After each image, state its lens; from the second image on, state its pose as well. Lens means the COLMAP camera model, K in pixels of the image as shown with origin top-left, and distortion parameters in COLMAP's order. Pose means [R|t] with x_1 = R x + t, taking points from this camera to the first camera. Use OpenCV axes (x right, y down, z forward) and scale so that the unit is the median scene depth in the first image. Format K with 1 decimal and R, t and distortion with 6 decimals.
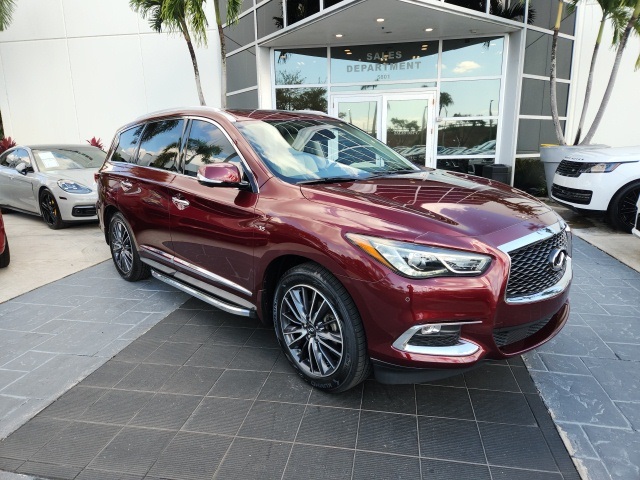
lens RADIAL K [[428.4, 0, 328.6], [0, 428.4, 242.8], [0, 0, 1]] dist [0.065839, -0.060915]
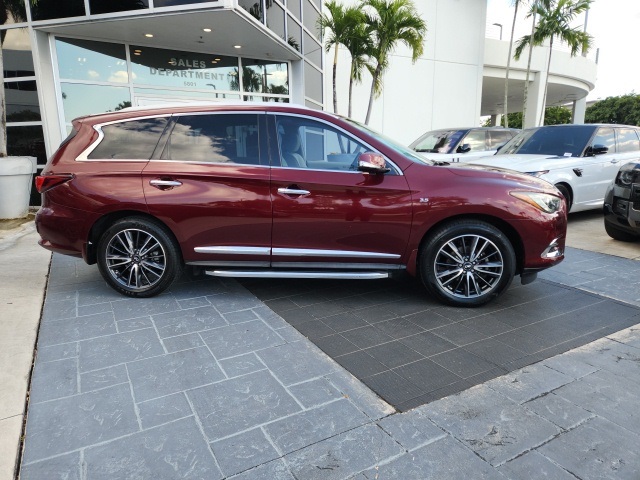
lens RADIAL K [[428.4, 0, 328.6], [0, 428.4, 242.8], [0, 0, 1]] dist [0.065839, -0.060915]
pose [[0.756709, -0.125173, 0.641657, -1.212529], [0.144744, 0.989218, 0.022277, 0.024215], [-0.637528, 0.076019, 0.766668, 0.179330]]
